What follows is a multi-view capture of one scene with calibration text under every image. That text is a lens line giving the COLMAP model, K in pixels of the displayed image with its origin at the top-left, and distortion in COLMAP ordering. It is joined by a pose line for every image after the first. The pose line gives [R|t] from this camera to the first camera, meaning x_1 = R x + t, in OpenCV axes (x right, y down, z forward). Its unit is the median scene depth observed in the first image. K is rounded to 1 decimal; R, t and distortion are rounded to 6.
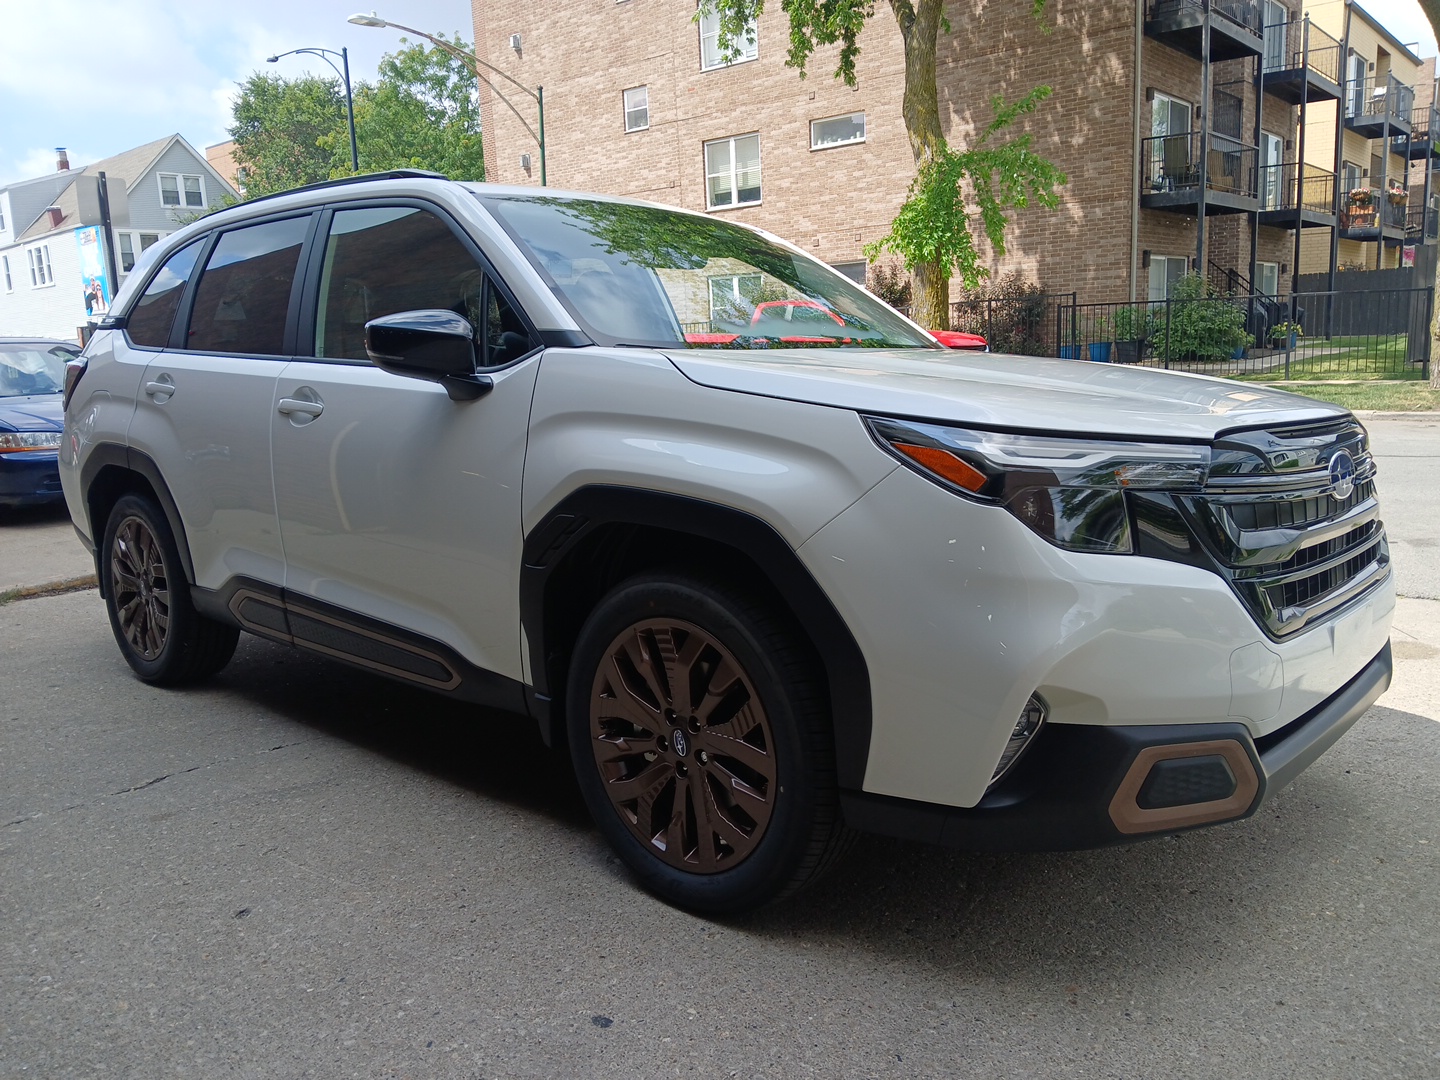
lens RADIAL K [[1162.2, 0, 720.0], [0, 1162.2, 540.0], [0, 0, 1]] dist [0.002688, -0.047277]
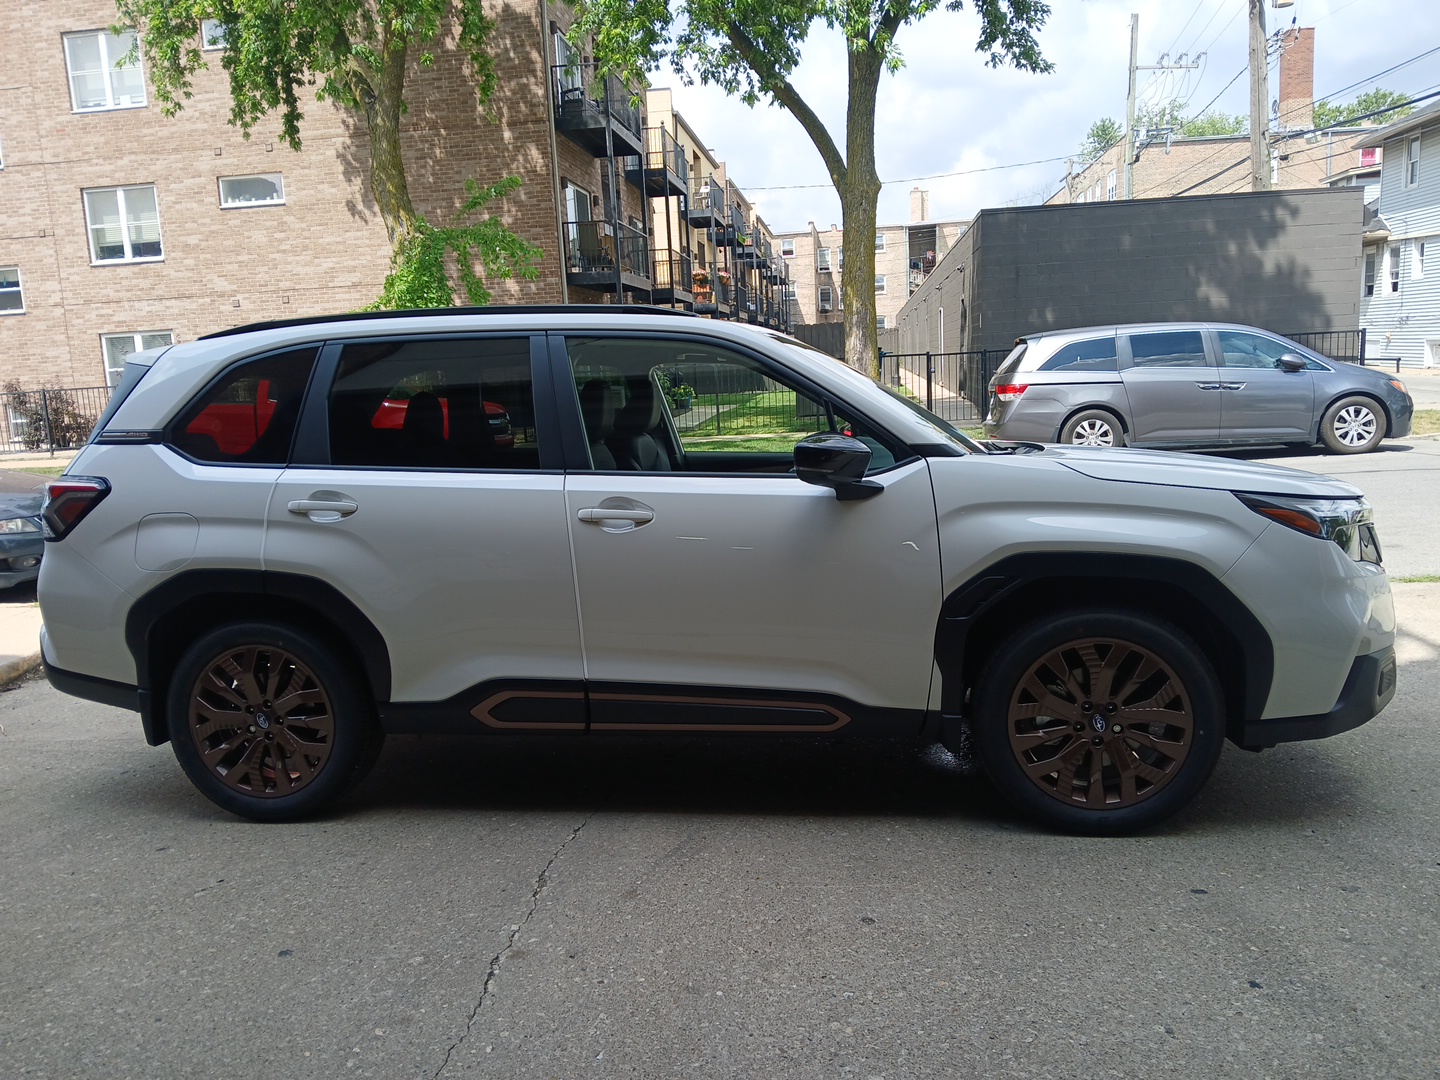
lens RADIAL K [[1145.7, 0, 720.0], [0, 1145.7, 540.0], [0, 0, 1]] dist [0.043871, -0.102017]
pose [[0.829506, -0.085924, 0.551849, -0.147870], [0.109236, 0.993971, -0.009435, -0.011278], [-0.547712, 0.068108, 0.833890, 0.004491]]
